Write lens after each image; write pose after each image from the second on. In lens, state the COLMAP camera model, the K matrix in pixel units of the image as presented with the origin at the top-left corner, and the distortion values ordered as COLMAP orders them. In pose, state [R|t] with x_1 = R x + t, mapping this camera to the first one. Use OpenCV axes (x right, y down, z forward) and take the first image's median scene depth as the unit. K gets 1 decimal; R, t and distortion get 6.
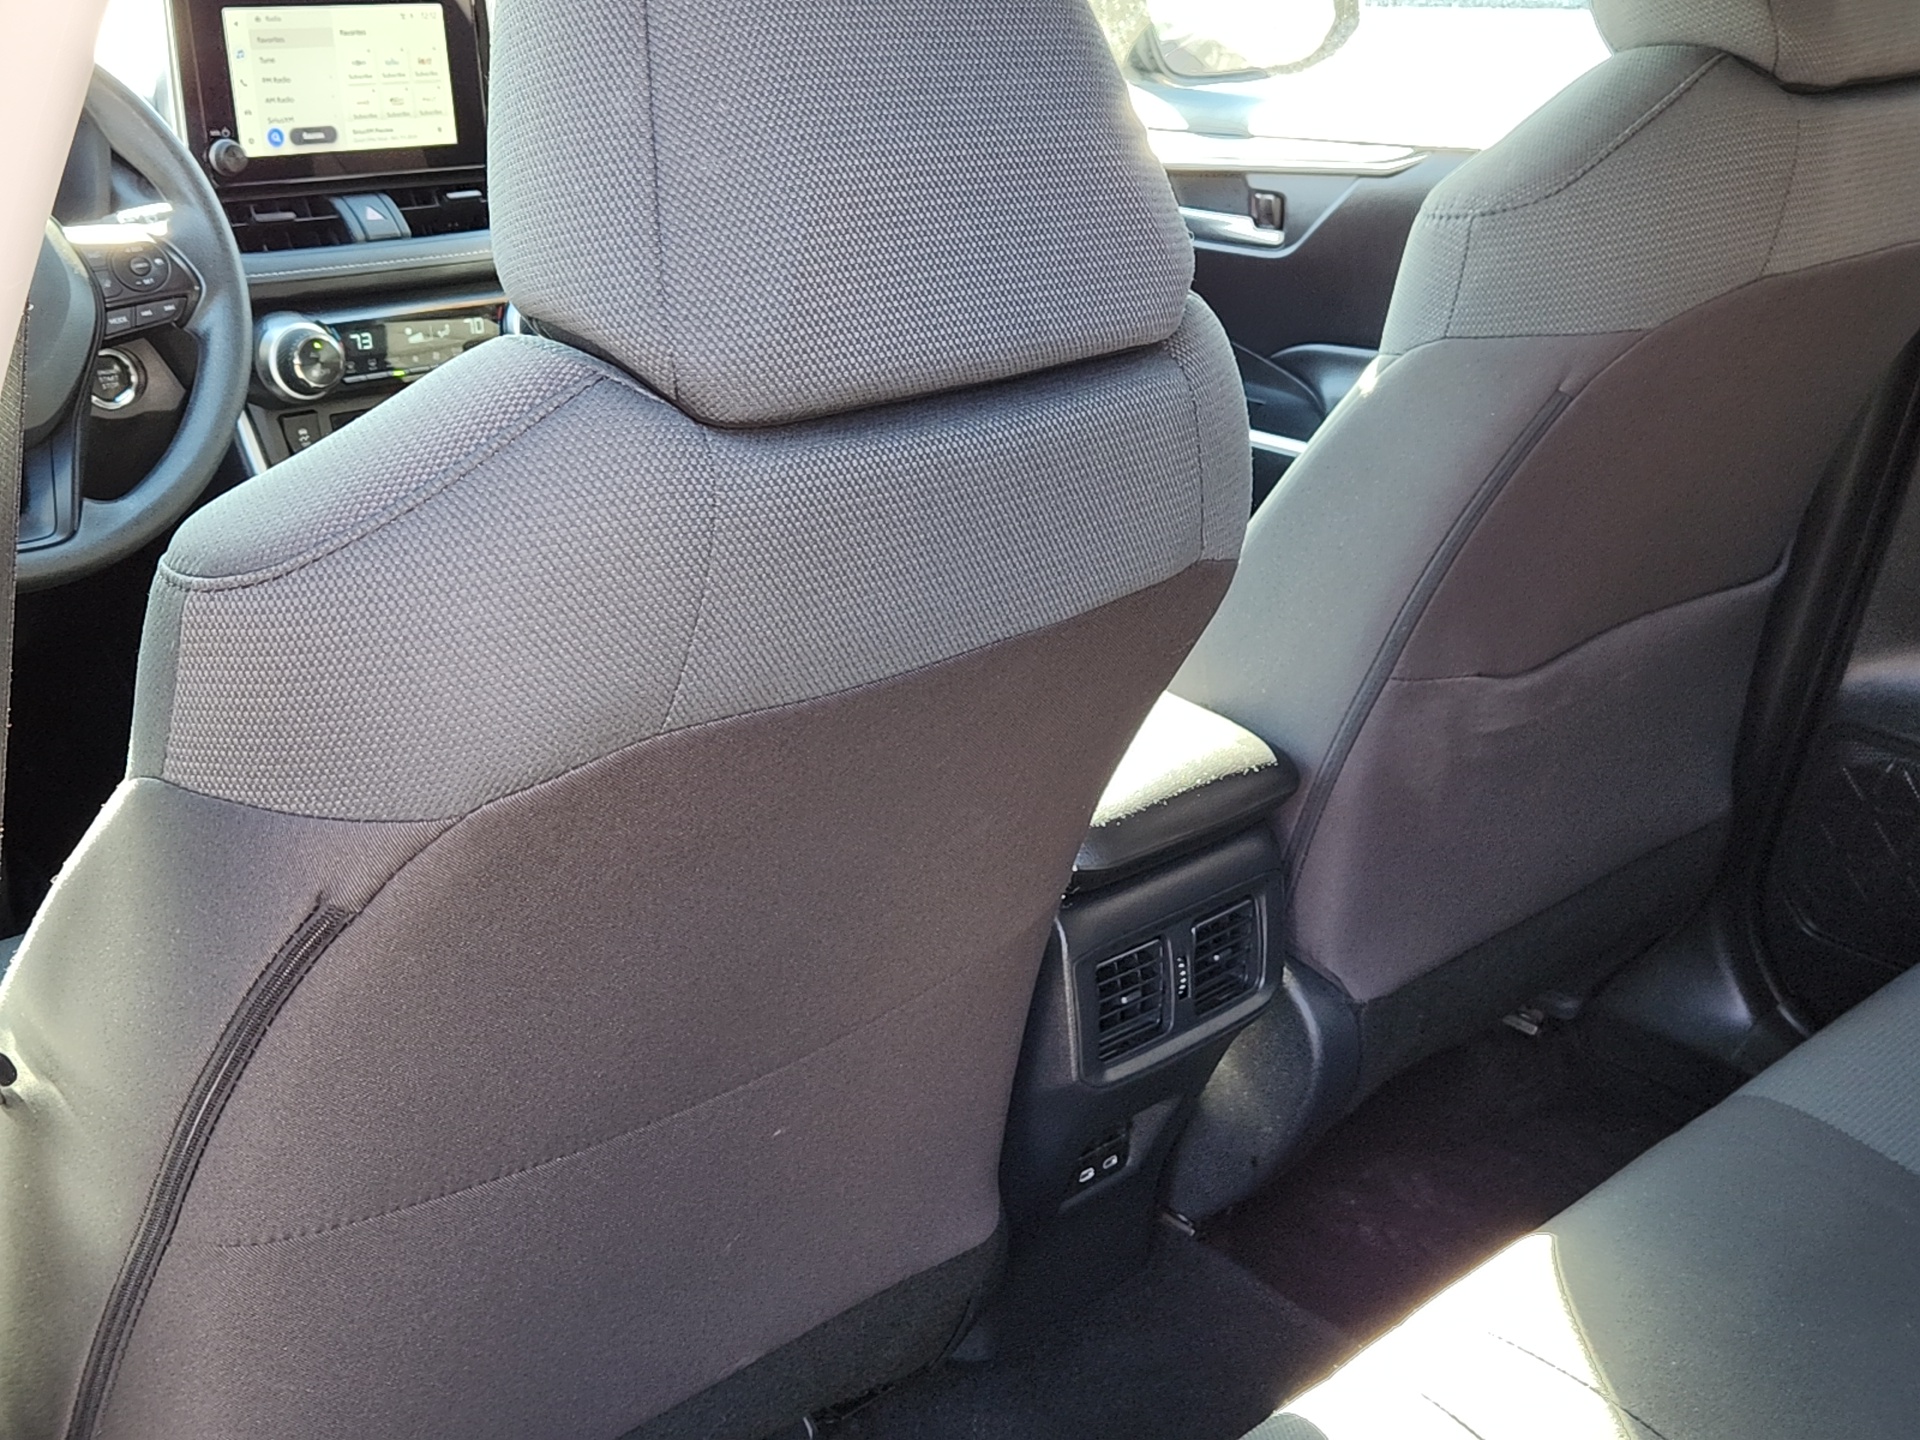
lens RADIAL K [[2496.1, 0, 960.0], [0, 2496.1, 720.0], [0, 0, 1]] dist [0.142309, -0.279801]
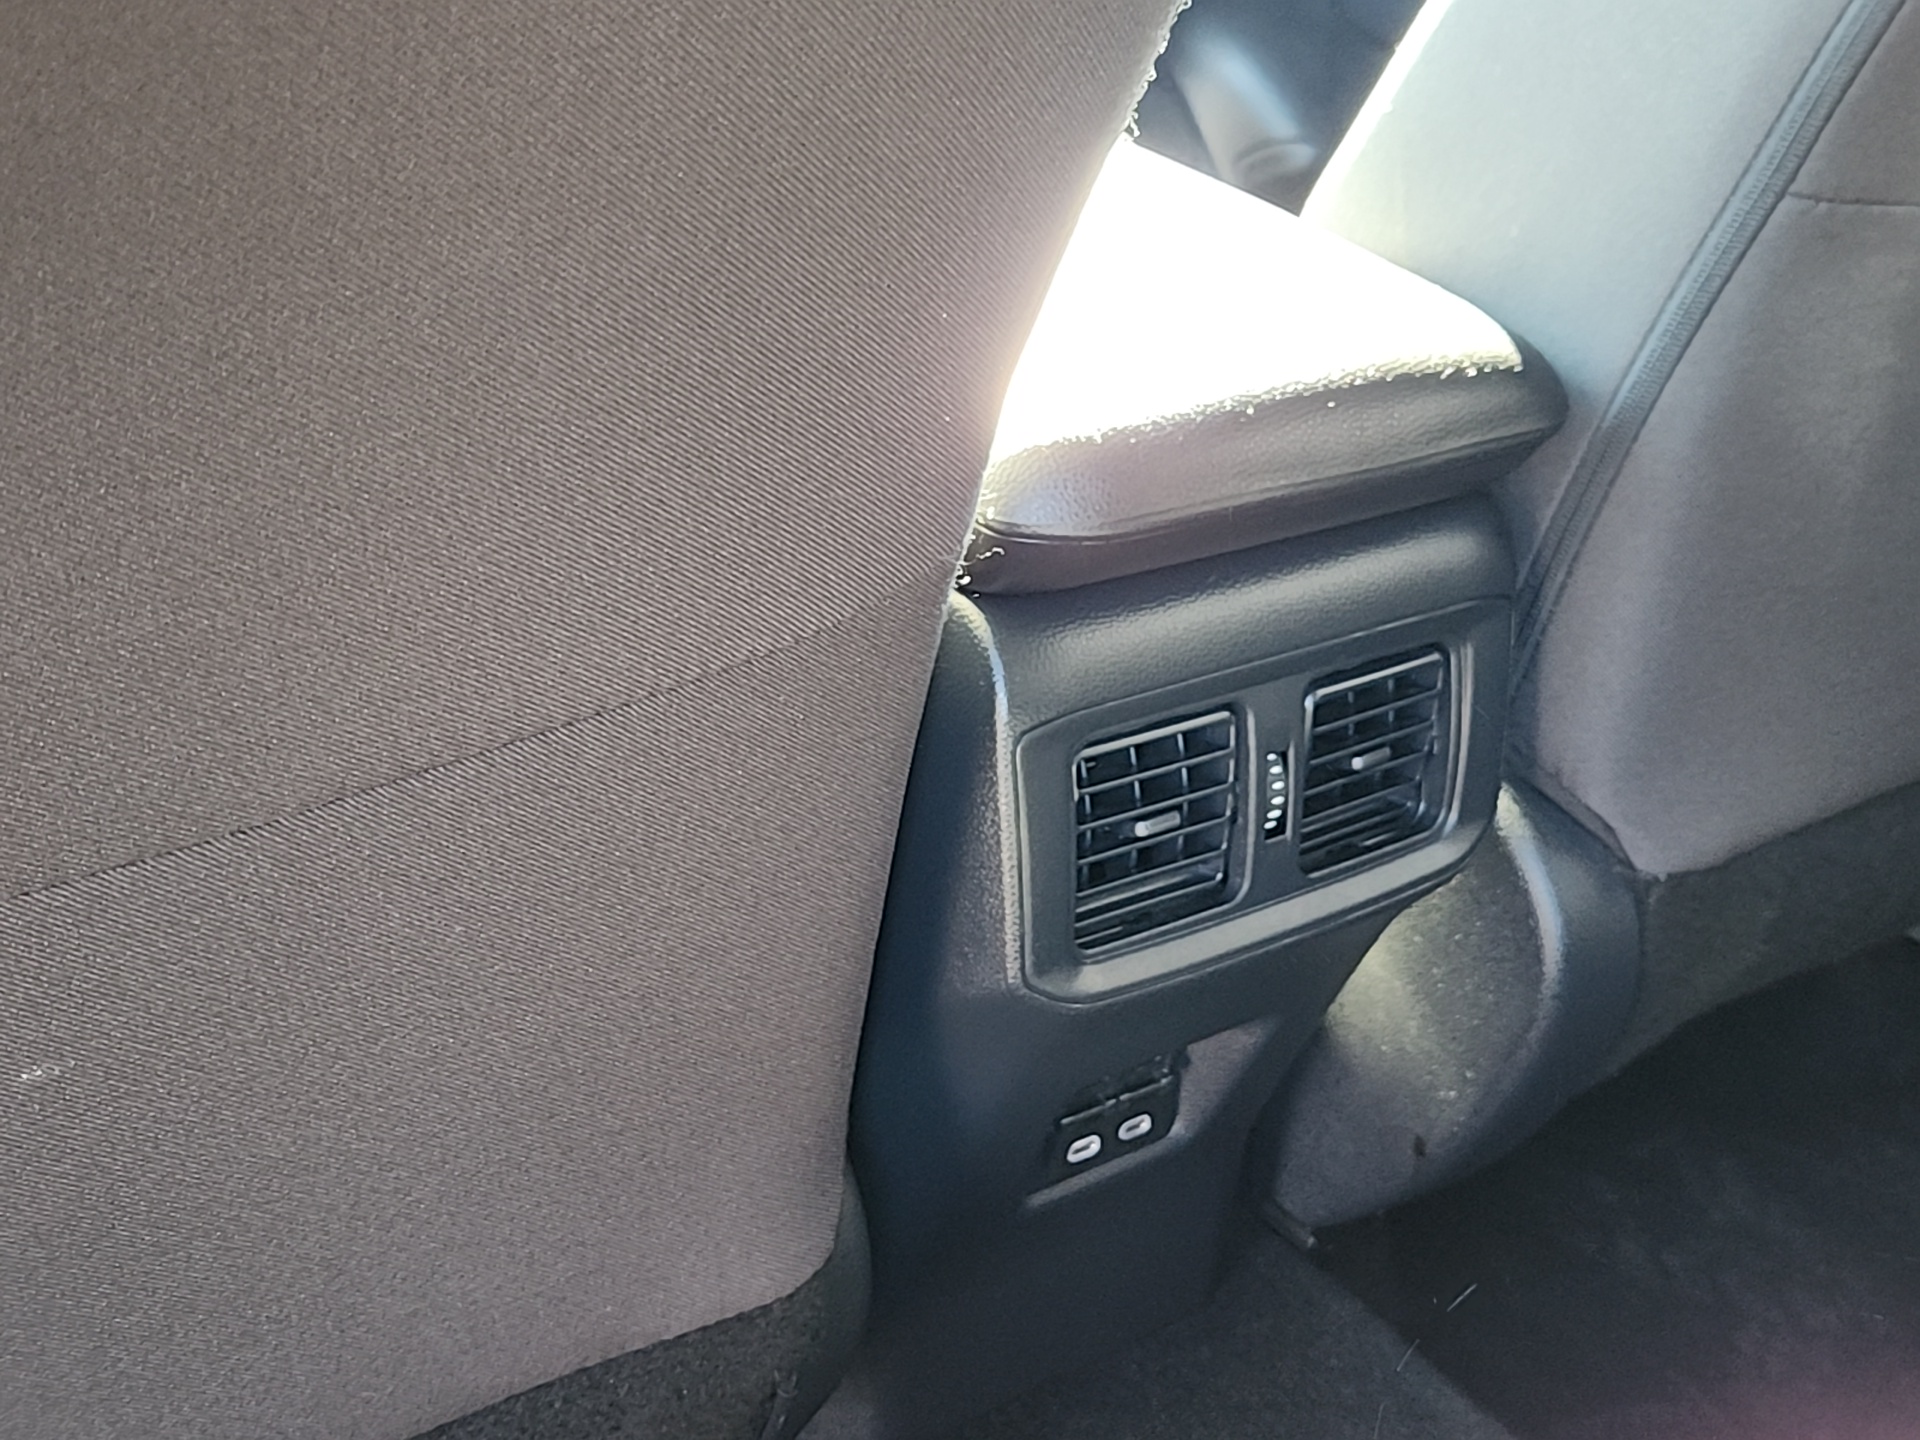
lens RADIAL K [[2496.1, 0, 960.0], [0, 2496.1, 720.0], [0, 0, 1]] dist [0.142309, -0.279801]
pose [[0.987910, 0.091209, -0.125358, 0.084448], [-0.081367, 0.993345, 0.081521, 0.051733], [0.131959, -0.070335, 0.988757, 0.489678]]
